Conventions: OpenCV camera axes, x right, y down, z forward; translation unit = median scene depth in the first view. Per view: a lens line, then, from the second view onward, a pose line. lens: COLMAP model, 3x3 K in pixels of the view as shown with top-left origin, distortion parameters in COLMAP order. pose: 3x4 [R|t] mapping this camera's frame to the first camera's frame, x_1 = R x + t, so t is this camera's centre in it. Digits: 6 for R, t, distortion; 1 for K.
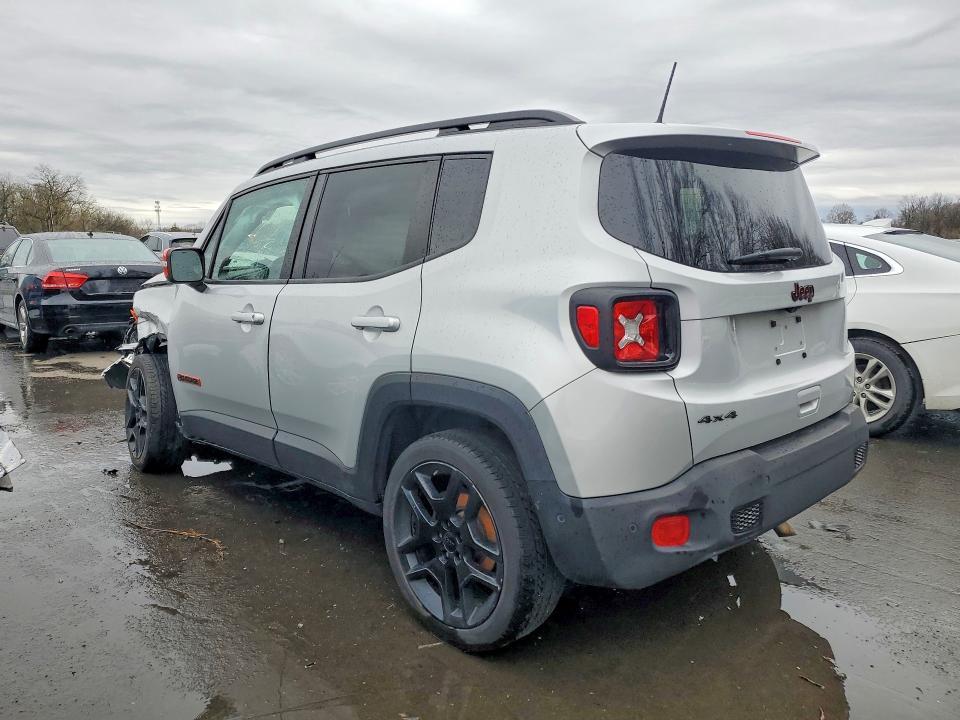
lens RADIAL K [[803.6, 0, 478.0], [0, 803.6, 361.8], [0, 0, 1]] dist [0.038546, 0.002718]
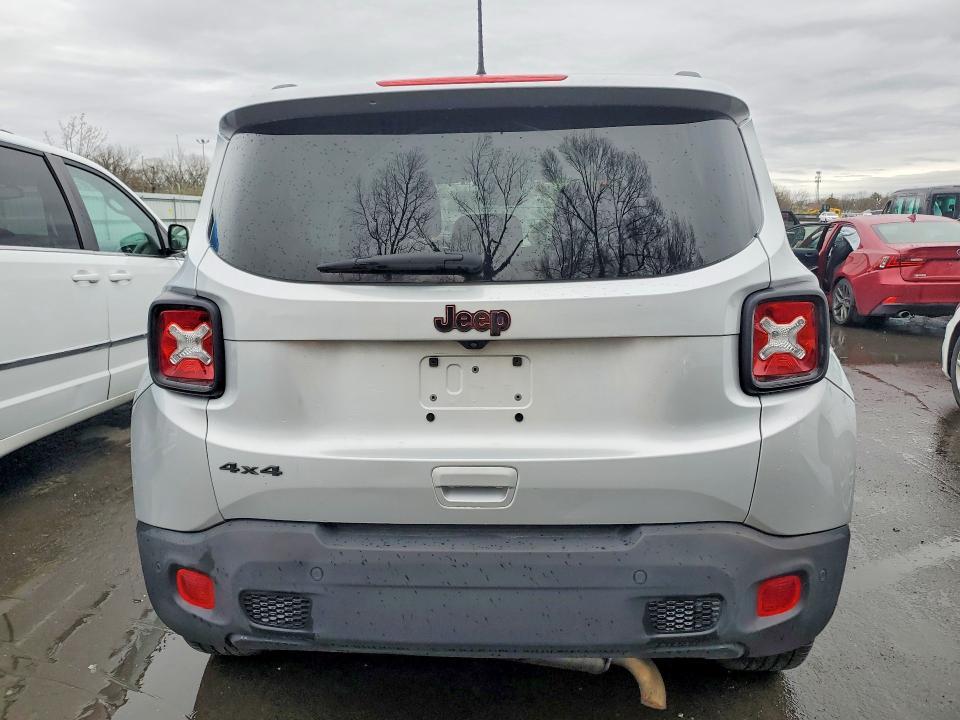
lens RADIAL K [[803.6, 0, 479.4], [0, 803.6, 352.7], [0, 0, 1]] dist [0.038546, 0.002718]
pose [[0.664749, 0.124218, -0.736668, 0.871208], [-0.105610, 0.991802, 0.071940, -0.105092], [0.739565, 0.029978, 0.672418, 0.557589]]
